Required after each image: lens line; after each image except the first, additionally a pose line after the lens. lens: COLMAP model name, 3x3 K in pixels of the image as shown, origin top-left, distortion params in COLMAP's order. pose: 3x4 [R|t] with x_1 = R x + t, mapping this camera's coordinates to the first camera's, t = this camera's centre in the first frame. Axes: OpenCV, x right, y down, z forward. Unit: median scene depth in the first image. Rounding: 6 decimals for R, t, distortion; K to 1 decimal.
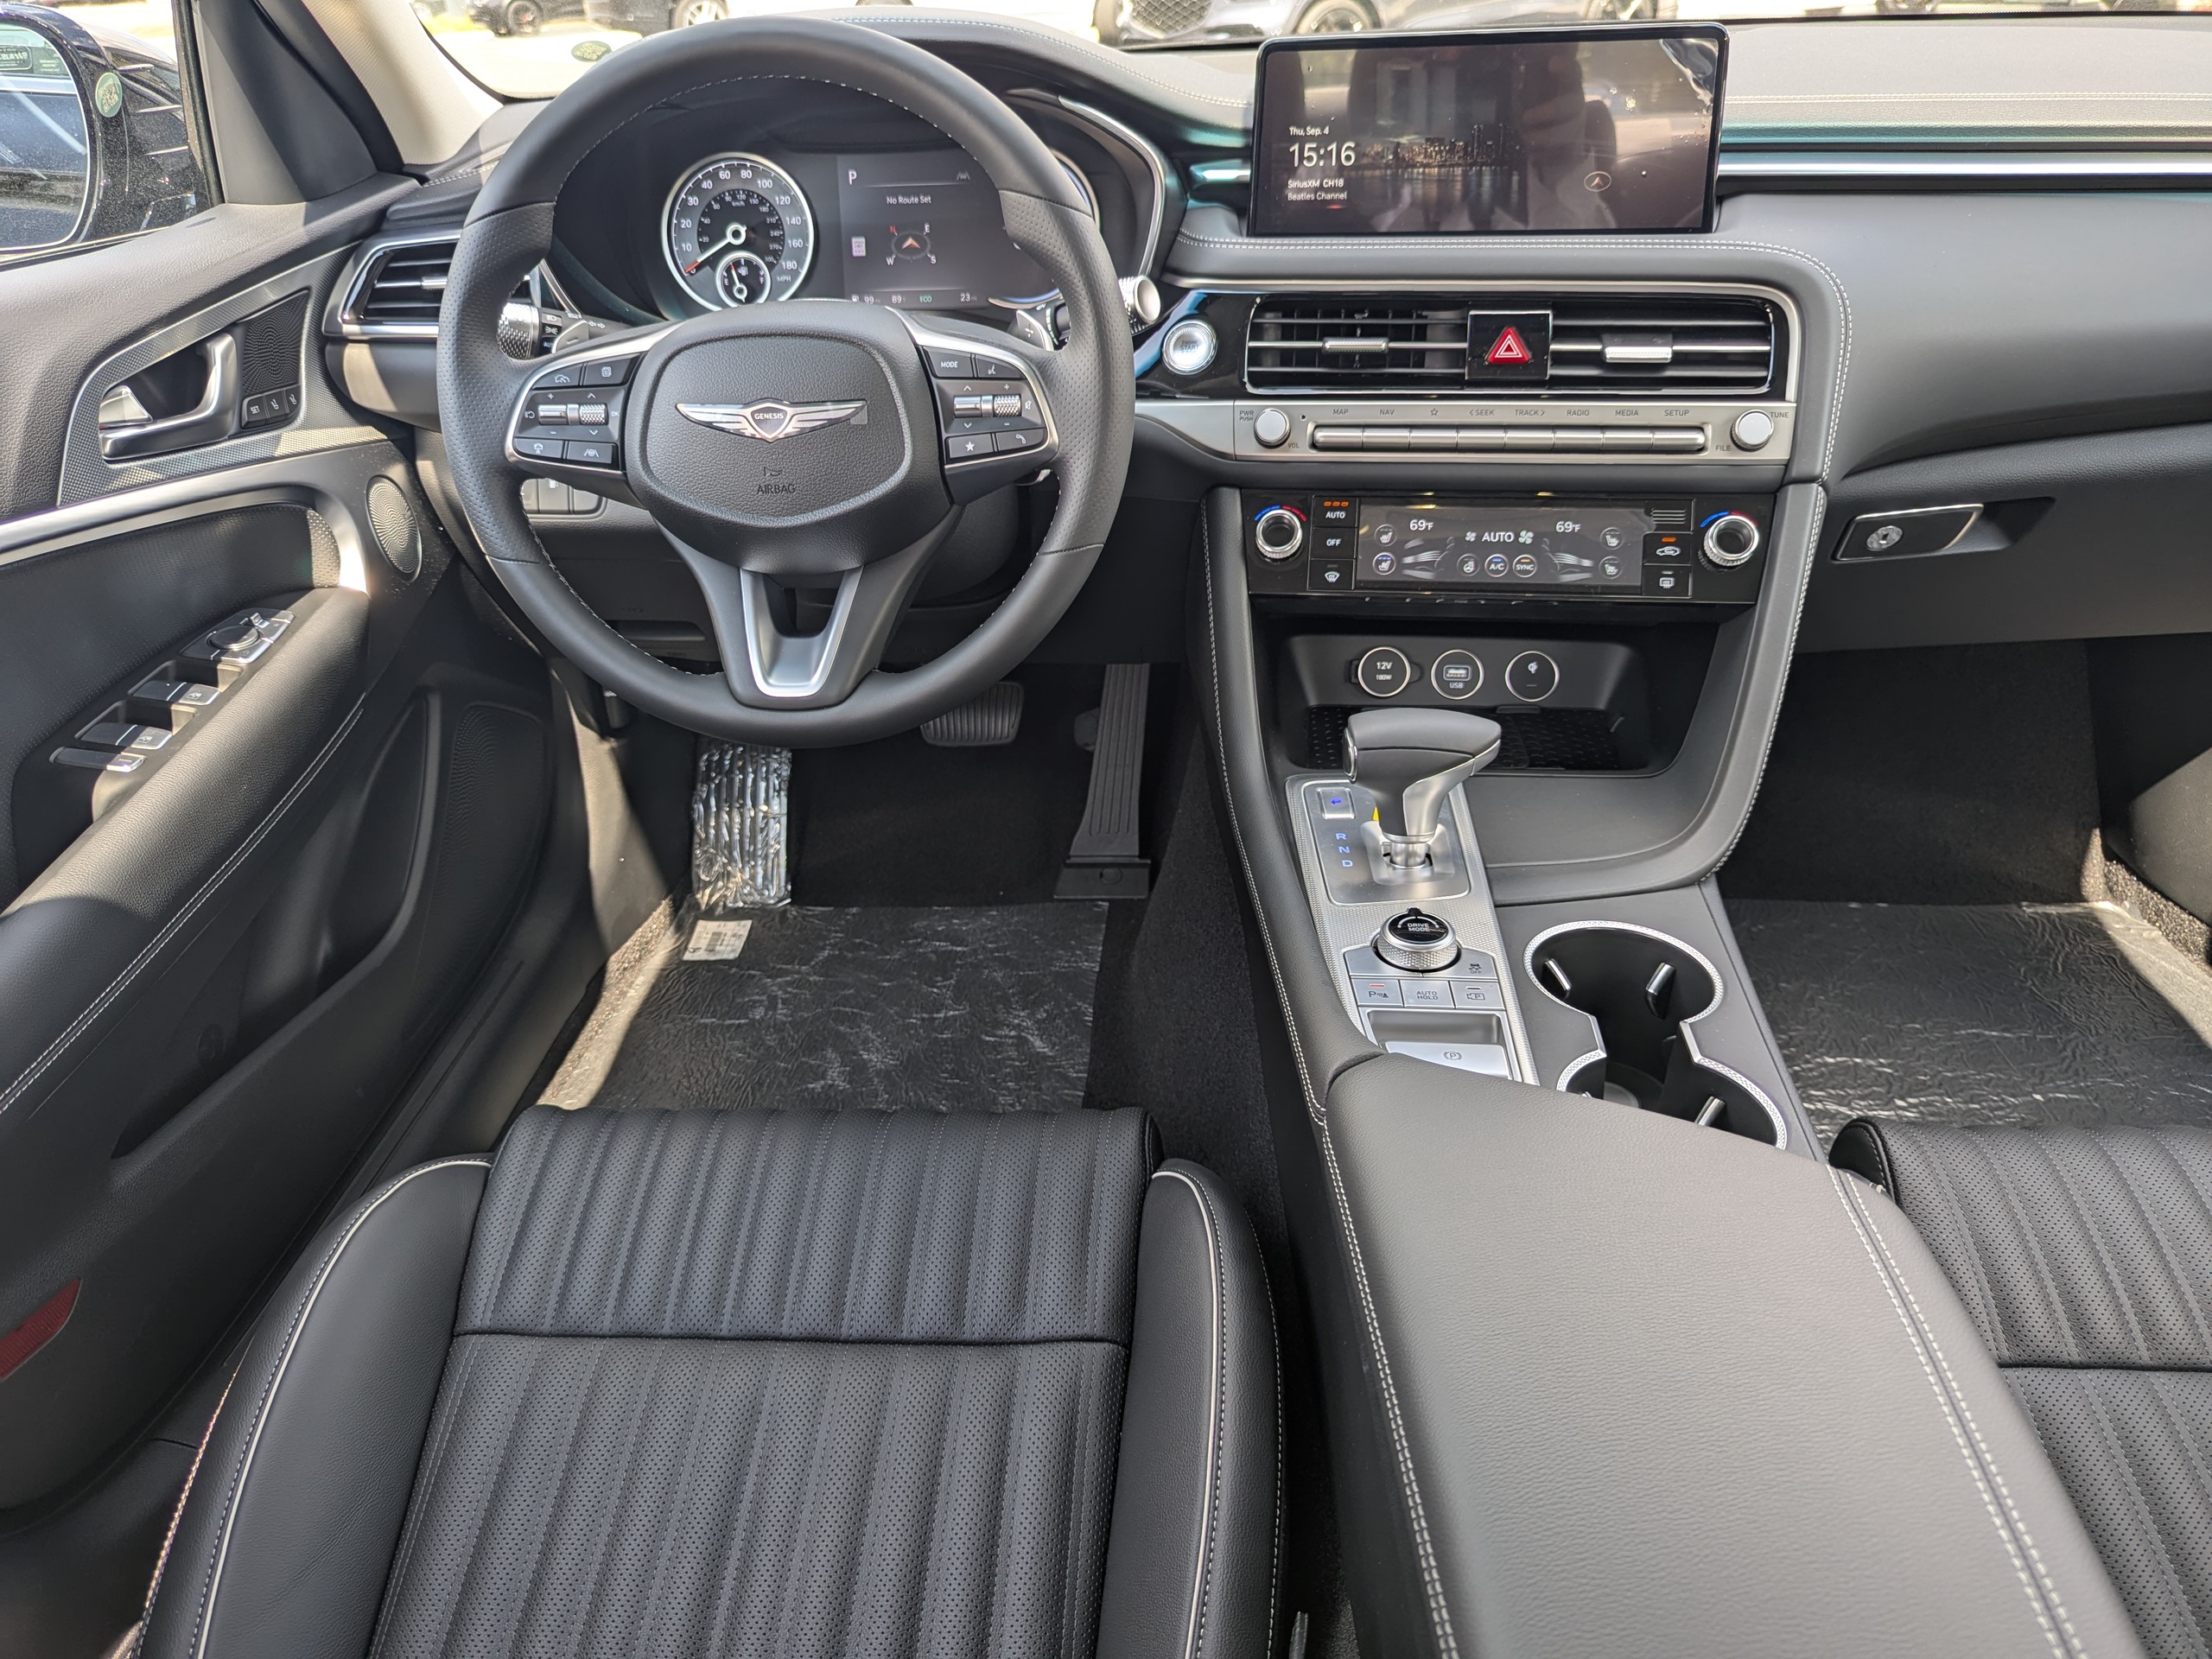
lens RADIAL K [[1650.9, 0, 1109.2], [0, 1650.9, 838.2], [0, 0, 1]] dist [0.011064, -0.006665]
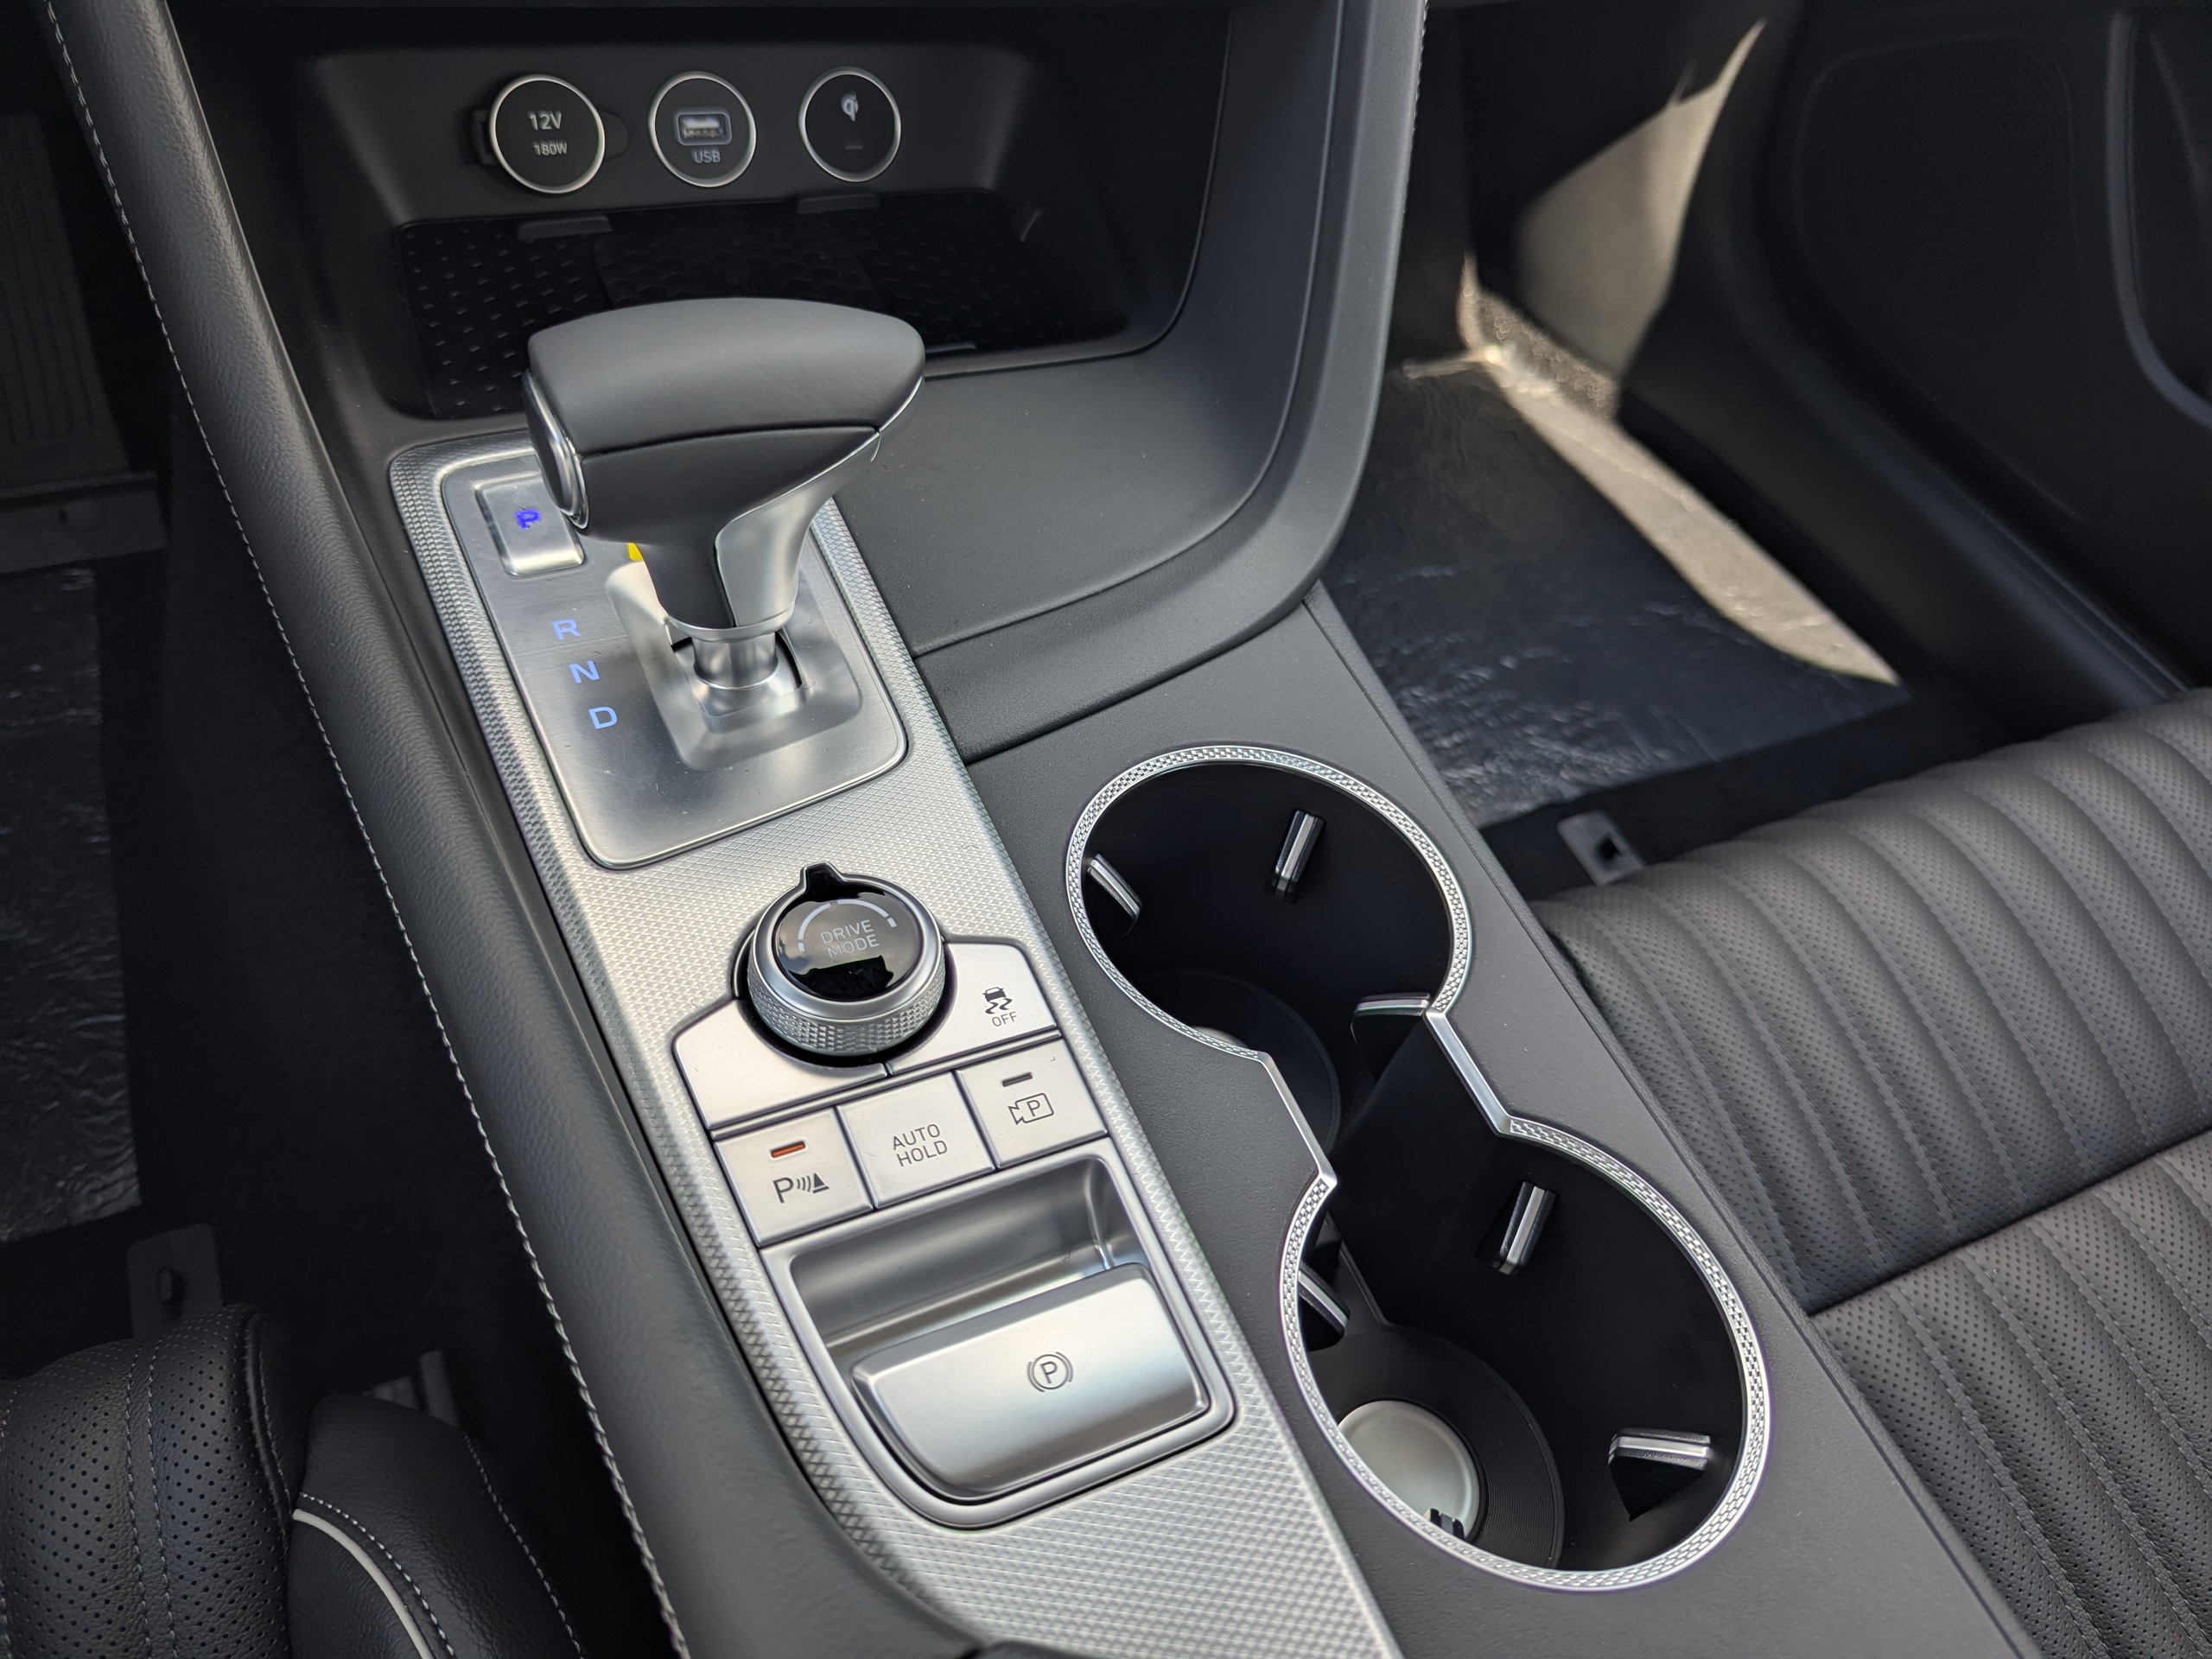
lens RADIAL K [[1589.6, 0, 1088.1], [0, 1589.6, 835.8], [0, 0, 1]] dist [0.011215, -0.007690]
pose [[0.874595, -0.249851, 0.415520, 0.072120], [0.075008, 0.916408, 0.393154, -0.095148], [-0.479016, -0.312683, 0.820227, 0.560944]]
